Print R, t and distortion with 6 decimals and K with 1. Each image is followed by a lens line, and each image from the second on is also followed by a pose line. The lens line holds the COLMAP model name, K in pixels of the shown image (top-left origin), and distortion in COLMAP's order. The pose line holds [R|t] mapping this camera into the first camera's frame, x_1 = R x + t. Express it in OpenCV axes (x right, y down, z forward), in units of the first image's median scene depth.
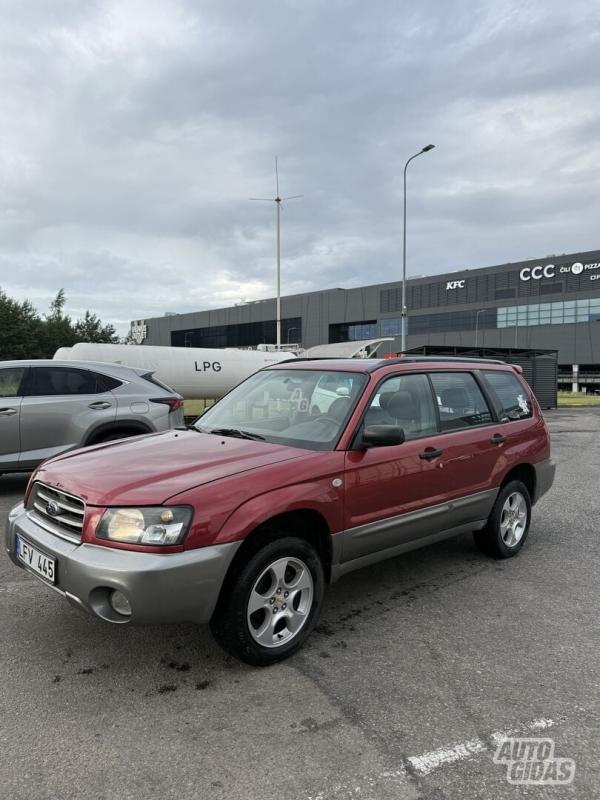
lens RADIAL K [[574.9, 0, 301.4], [0, 574.9, 402.9], [0, 0, 1]] dist [0.010500, -0.011572]
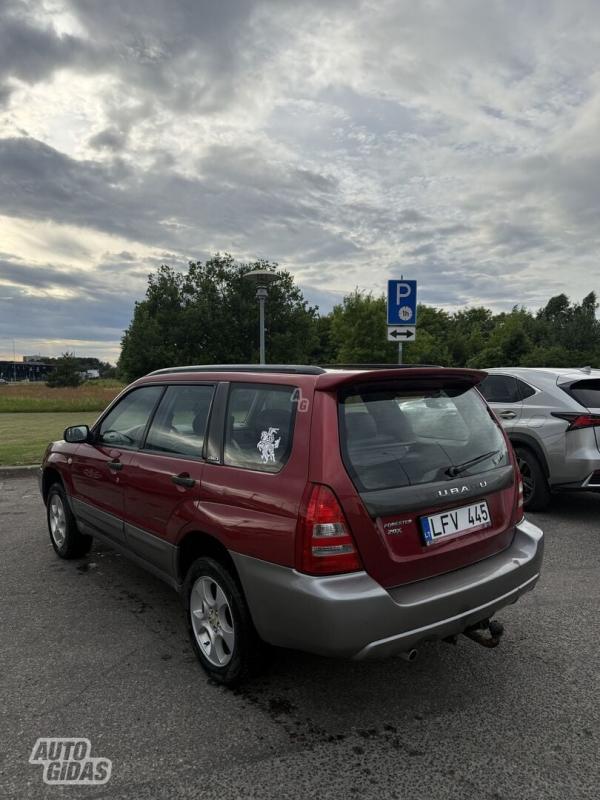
lens RADIAL K [[574.9, 0, 300.4], [0, 574.9, 400.1], [0, 0, 1]] dist [0.010500, -0.011572]
pose [[-0.099848, 0.026557, -0.994648, 1.143156], [-0.036198, 0.998885, 0.030304, -0.069125], [0.994344, 0.039030, -0.098776, 1.450071]]
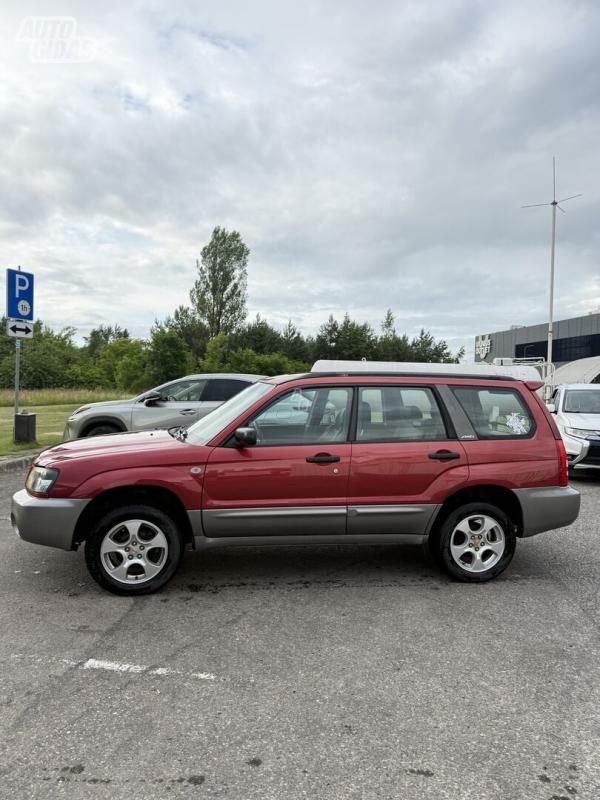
lens RADIAL K [[574.9, 0, 303.4], [0, 574.9, 397.5], [0, 0, 1]] dist [0.010500, -0.011572]
pose [[0.826632, 0.019259, -0.562413, 0.746562], [-0.038873, 0.998981, -0.022927, -0.001978], [0.561398, 0.040815, 0.826539, 0.059745]]
